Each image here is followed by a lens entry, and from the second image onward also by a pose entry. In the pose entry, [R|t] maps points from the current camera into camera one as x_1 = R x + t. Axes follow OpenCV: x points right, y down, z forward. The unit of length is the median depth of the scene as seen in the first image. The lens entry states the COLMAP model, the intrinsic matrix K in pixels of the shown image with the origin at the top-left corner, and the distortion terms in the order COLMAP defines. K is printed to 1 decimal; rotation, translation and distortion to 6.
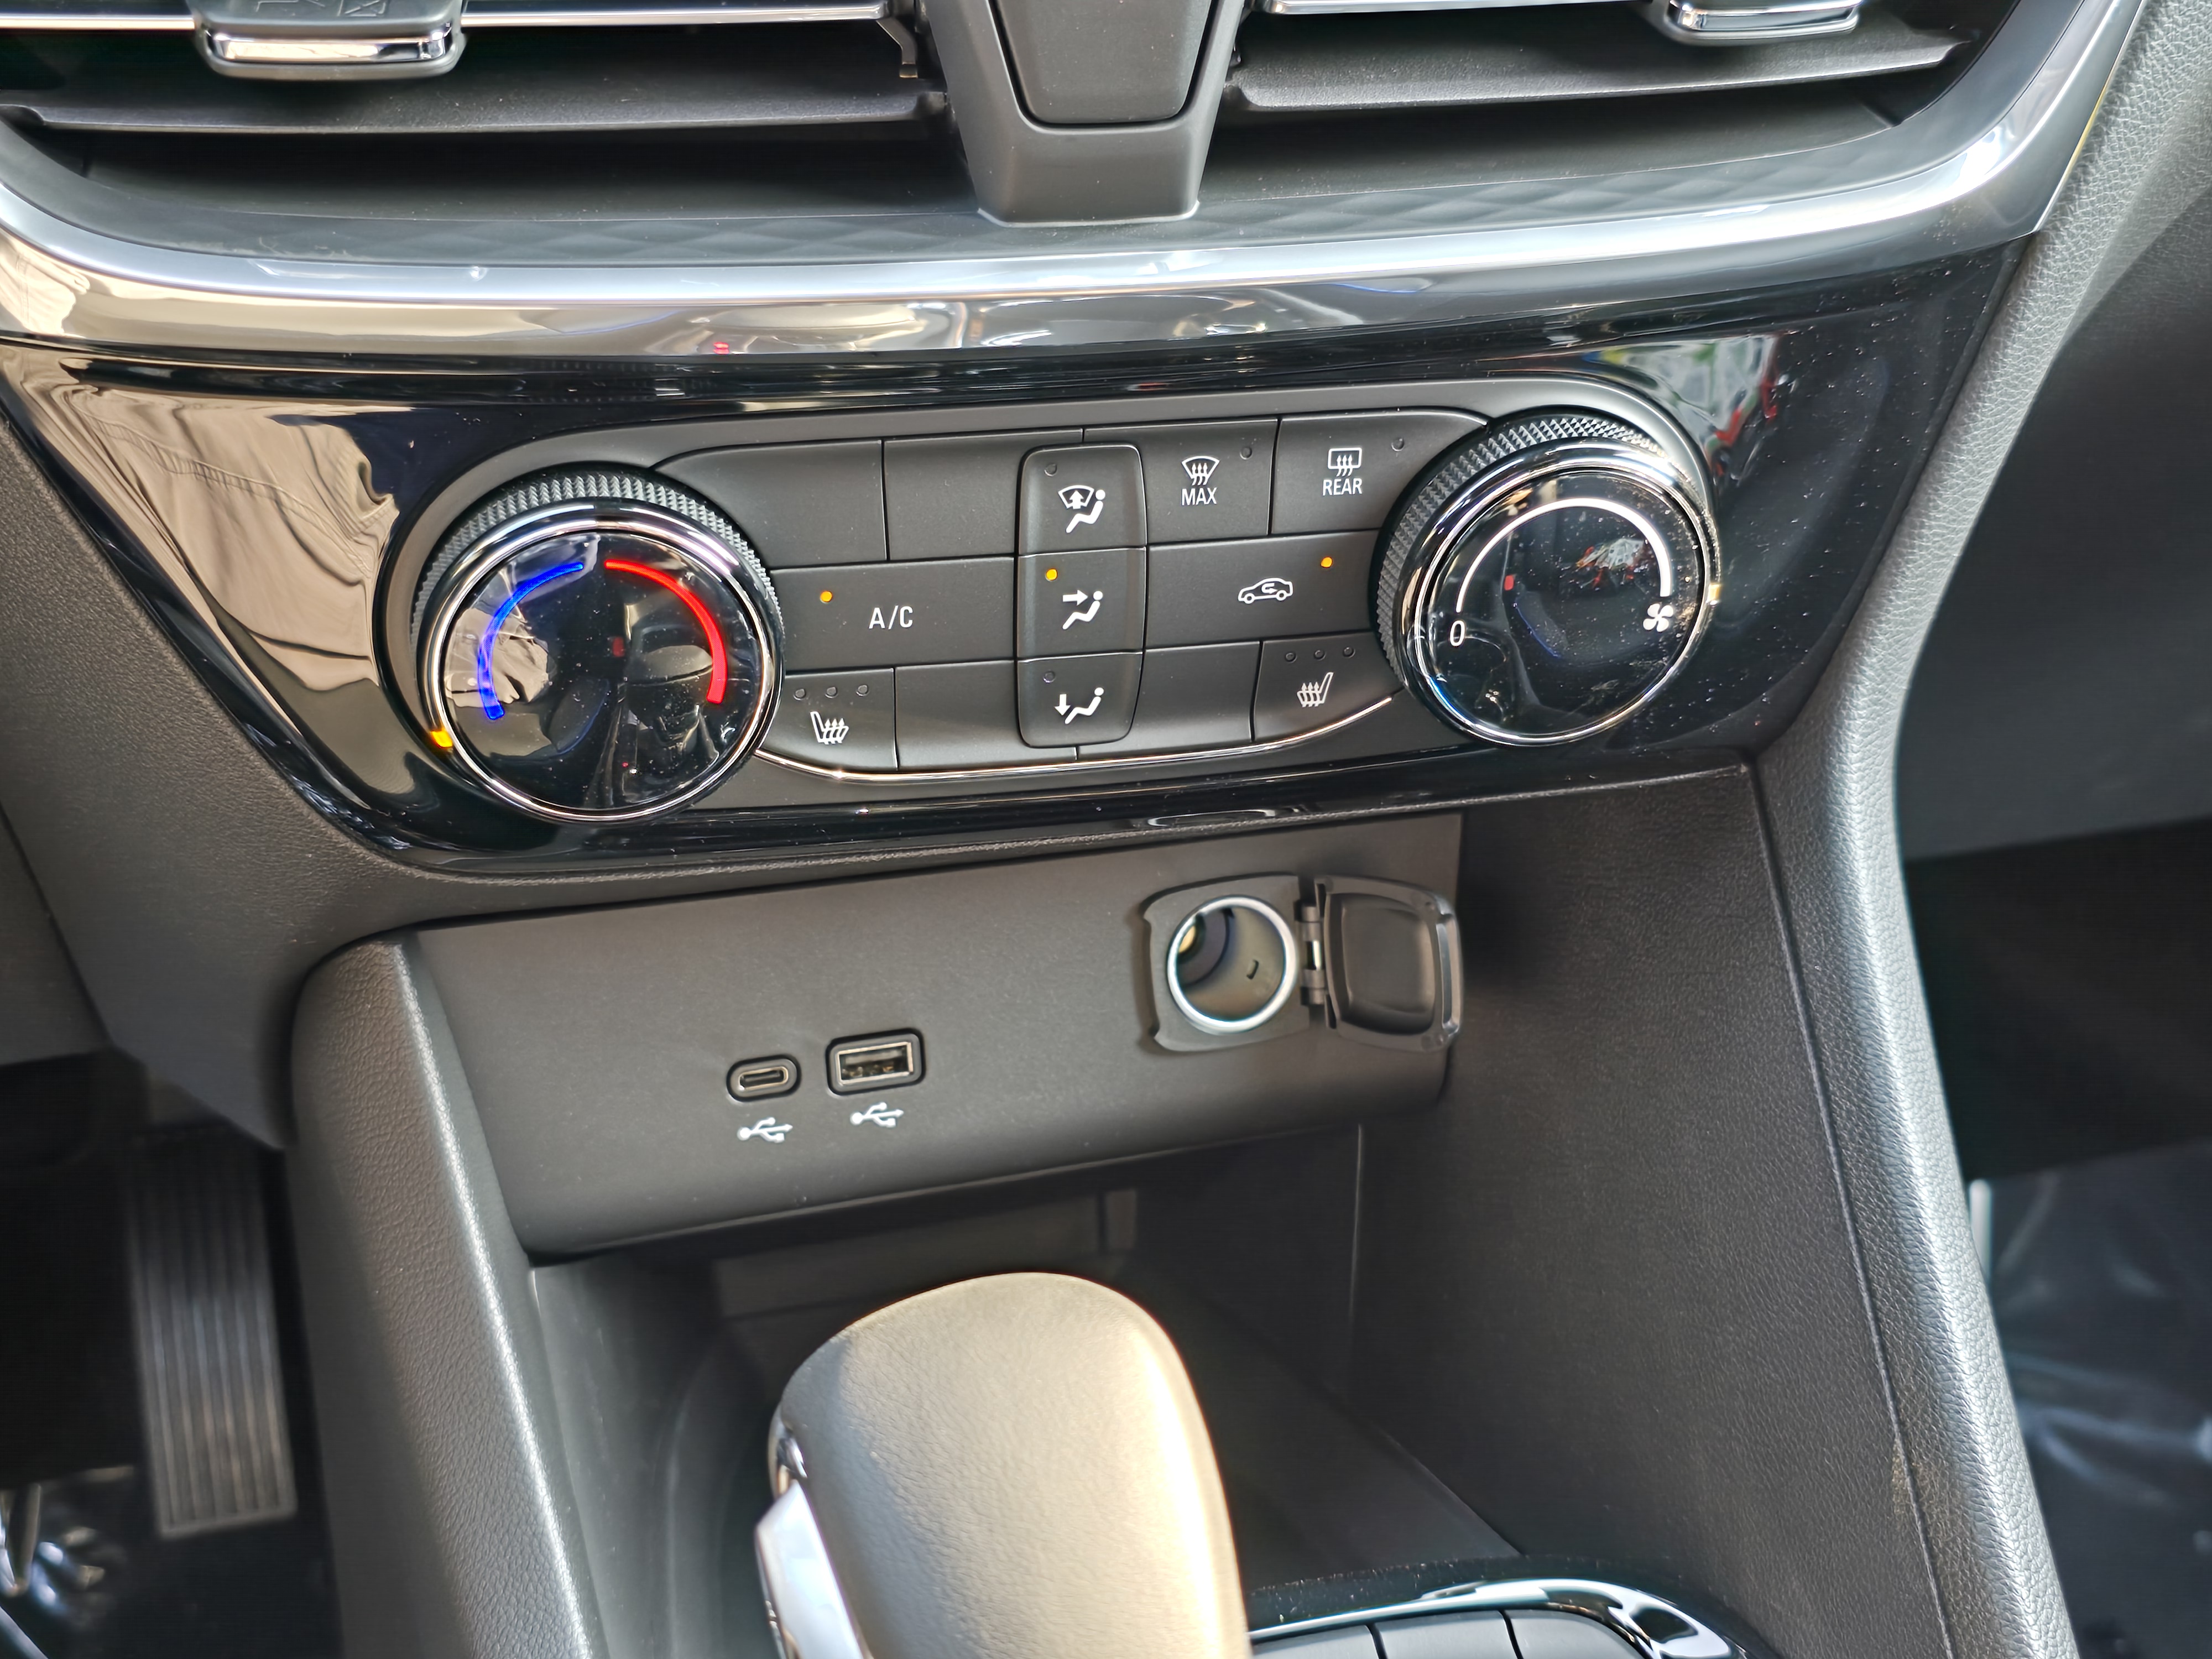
lens RADIAL K [[2624.0, 0, 1106.0], [0, 2624.0, 829.5], [0, 0, 1]] dist [0.139330, -0.244372]
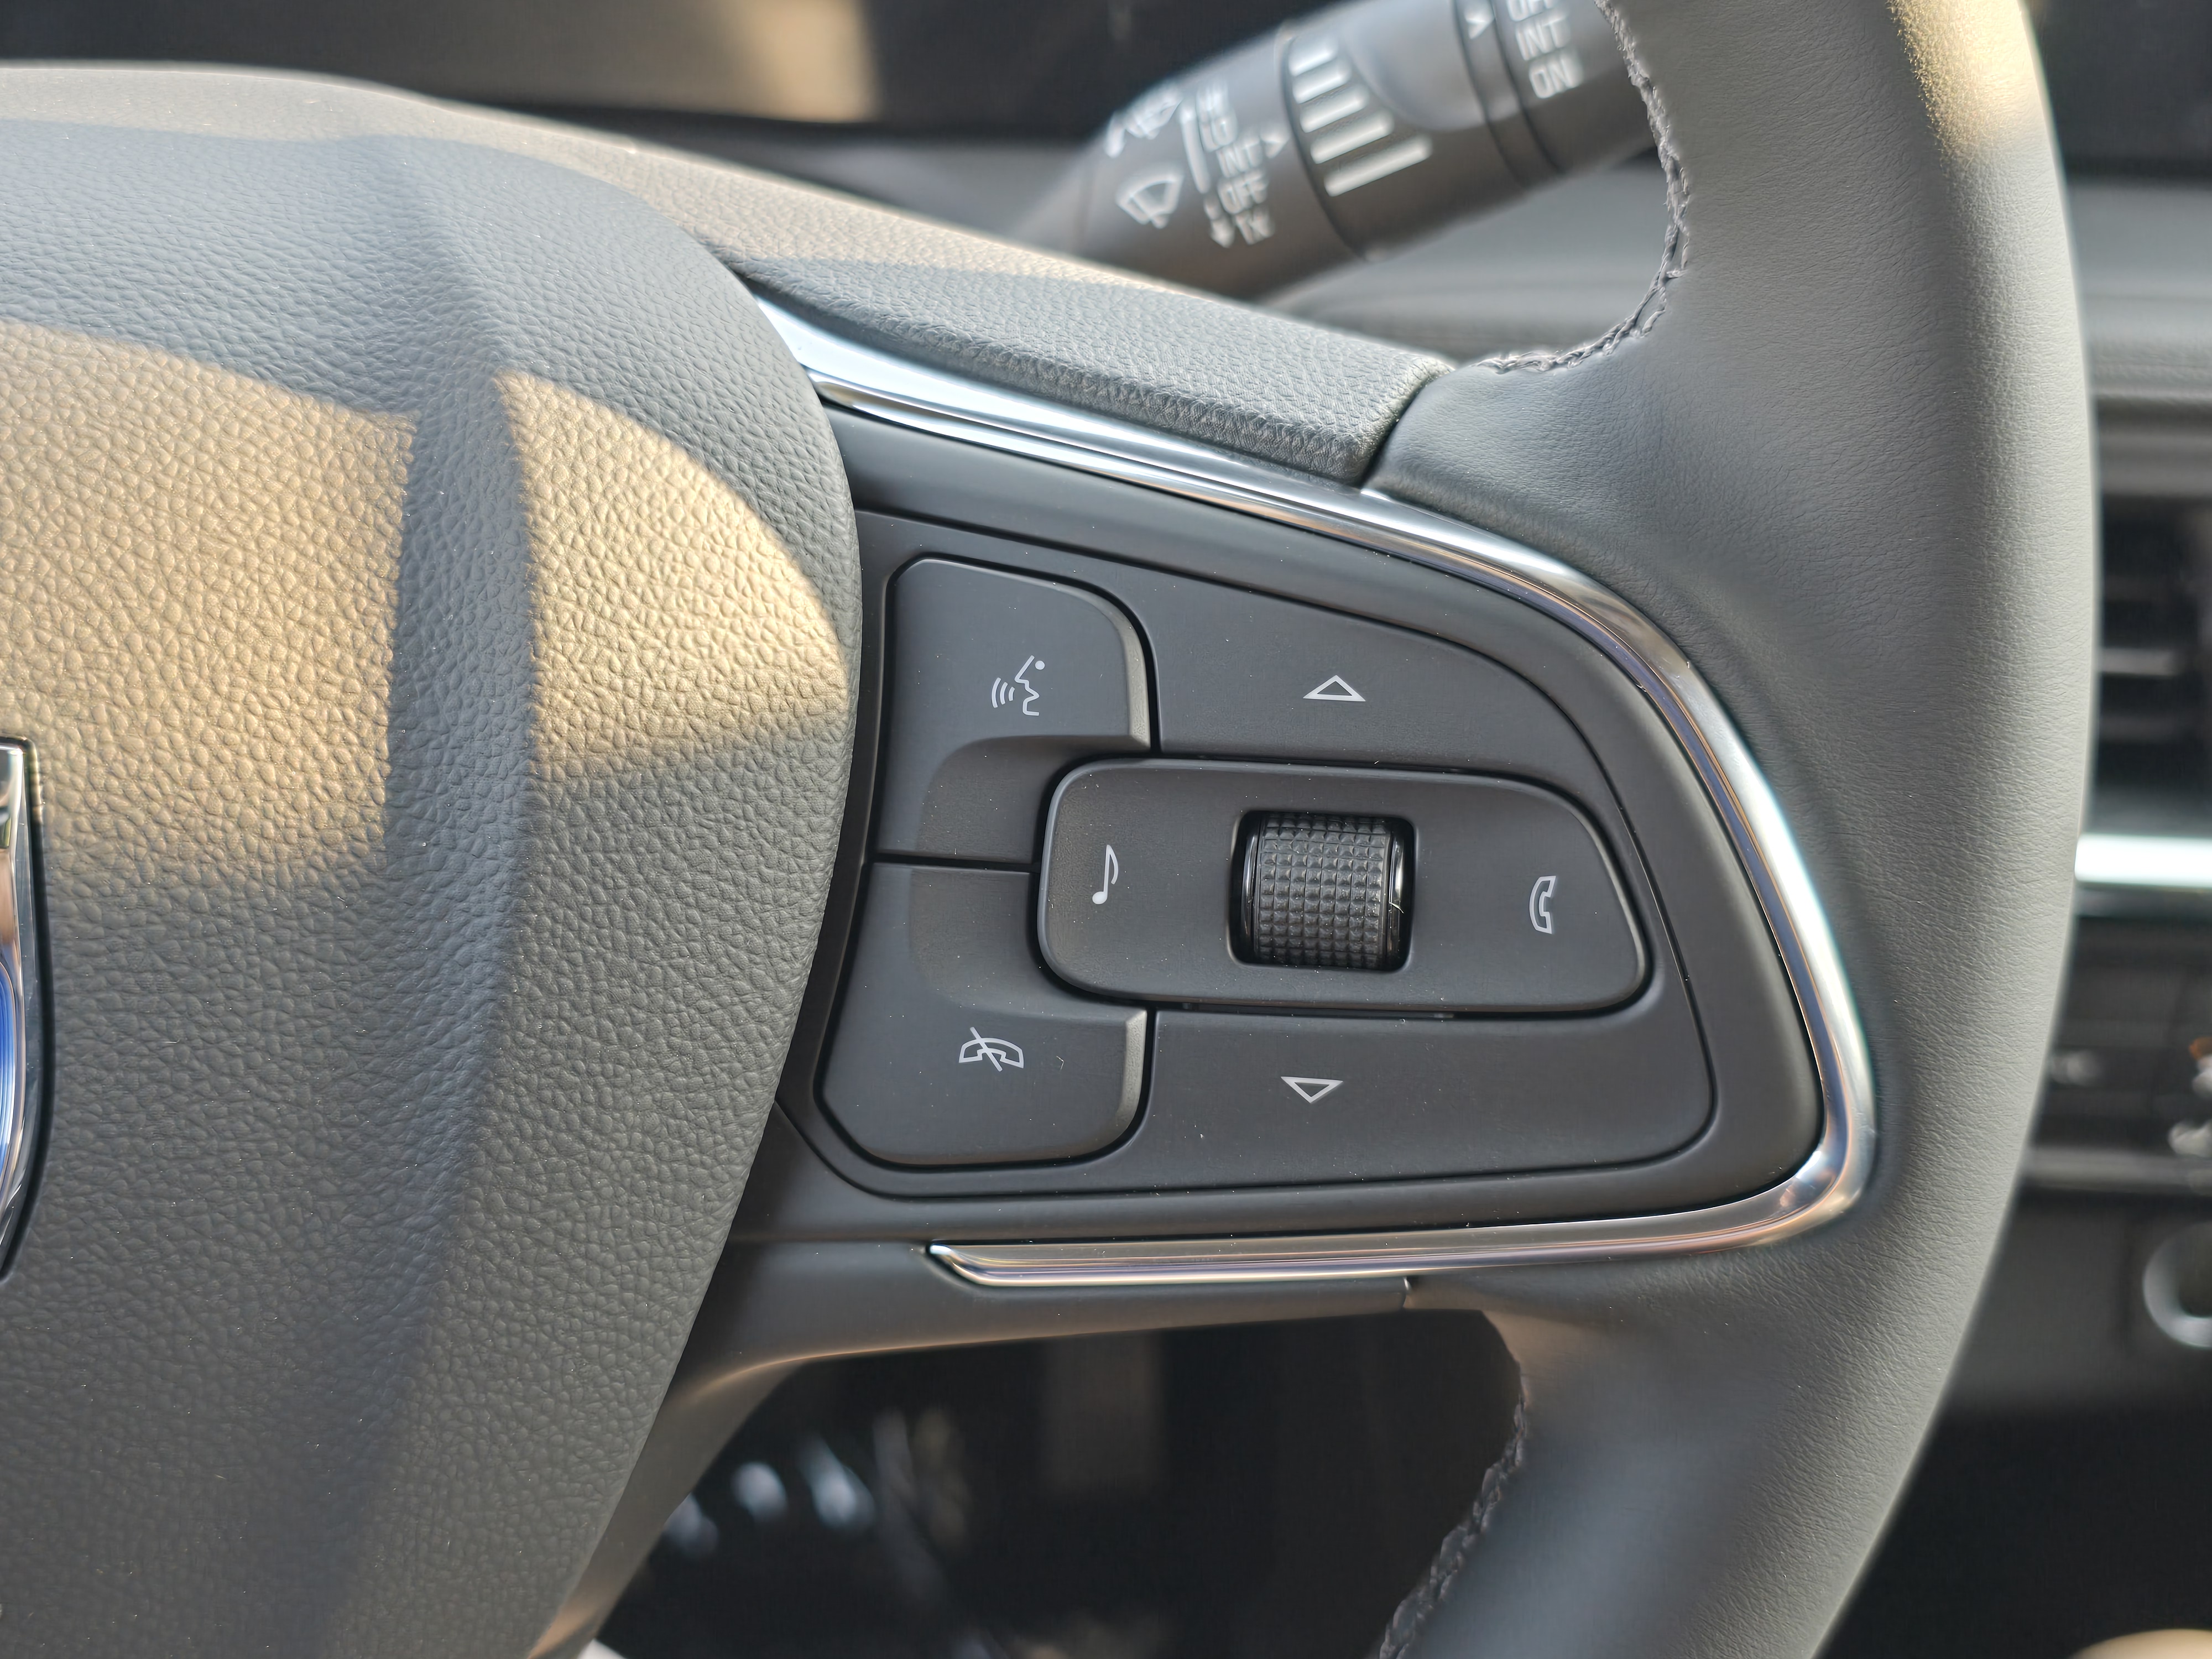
lens RADIAL K [[2694.9, 0, 1101.9], [0, 2694.9, 825.5], [0, 0, 1]] dist [0.062954, -0.296656]
pose [[0.978136, 0.117599, -0.171523, -0.330055], [-0.108517, 0.992195, 0.061435, -0.224846], [0.177409, -0.041478, 0.983263, -0.395918]]
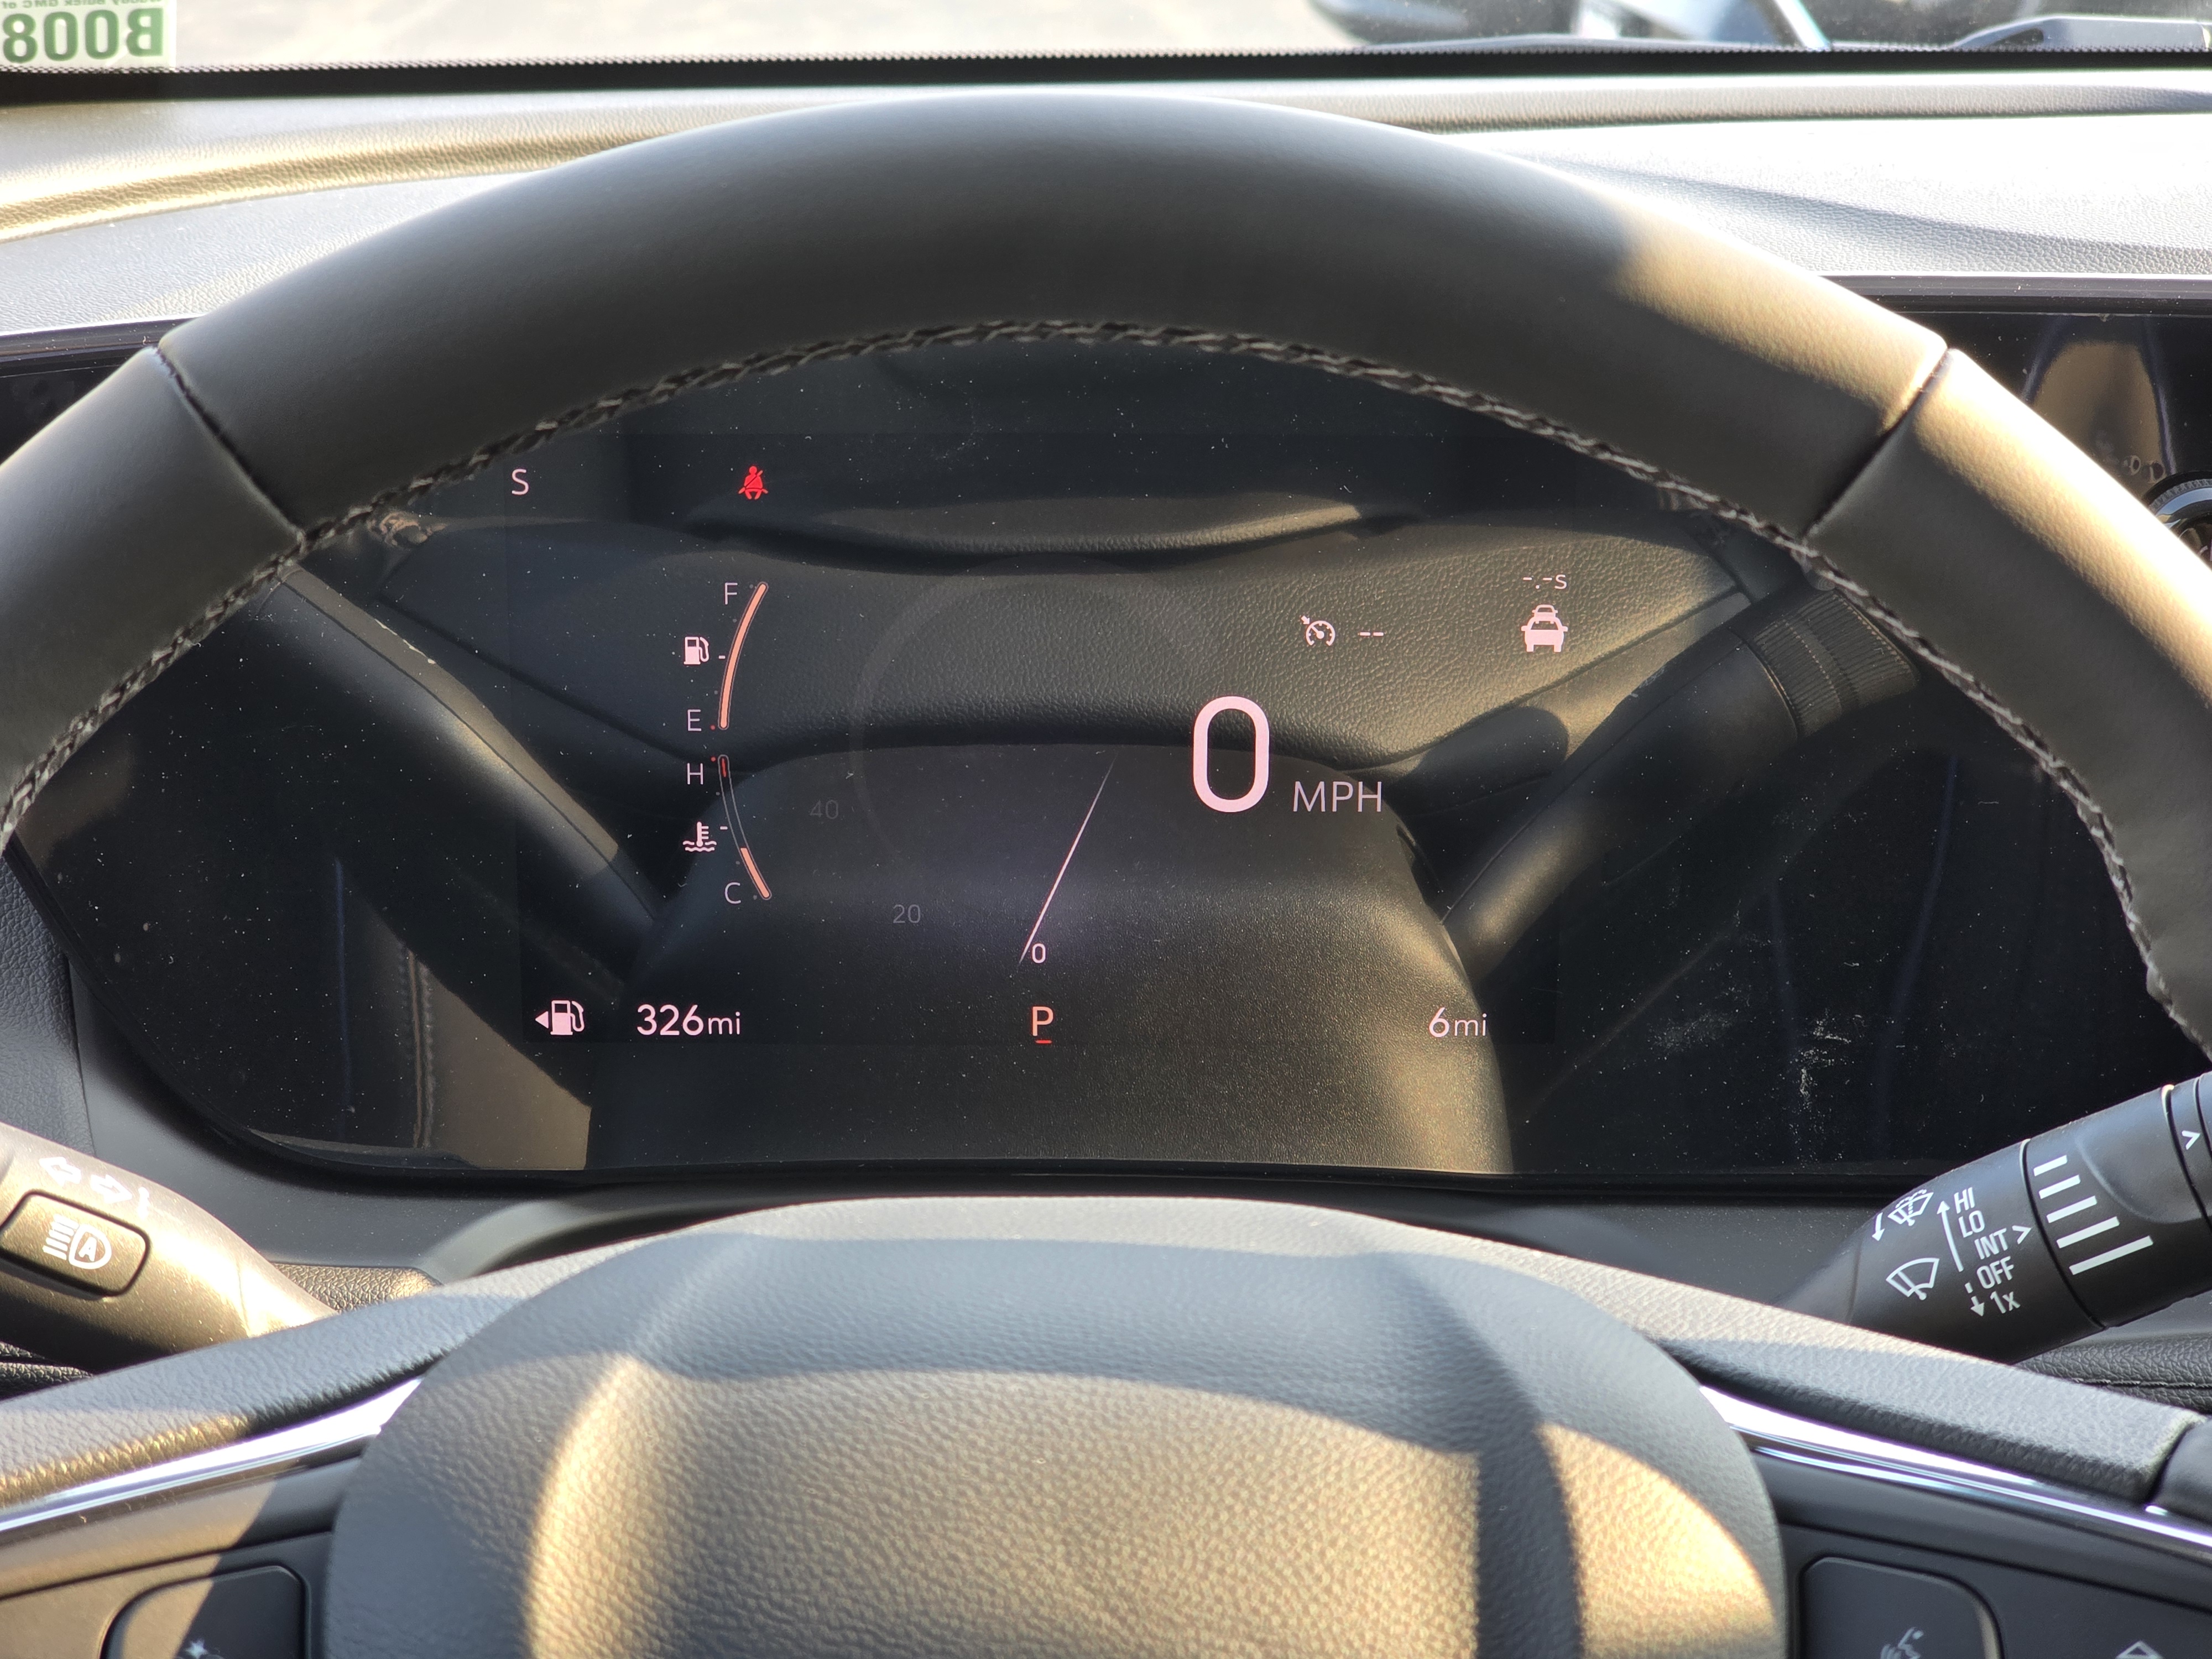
lens RADIAL K [[4464.8, 0, 1098.6], [0, 4464.8, 823.6], [0, 0, 1]] dist [-0.179415, 1.218409]
pose [[0.960304, 0.049708, -0.274491, -0.331318], [-0.115486, 0.966553, -0.228994, -0.125623], [0.253927, 0.251604, 0.933925, -1.171336]]
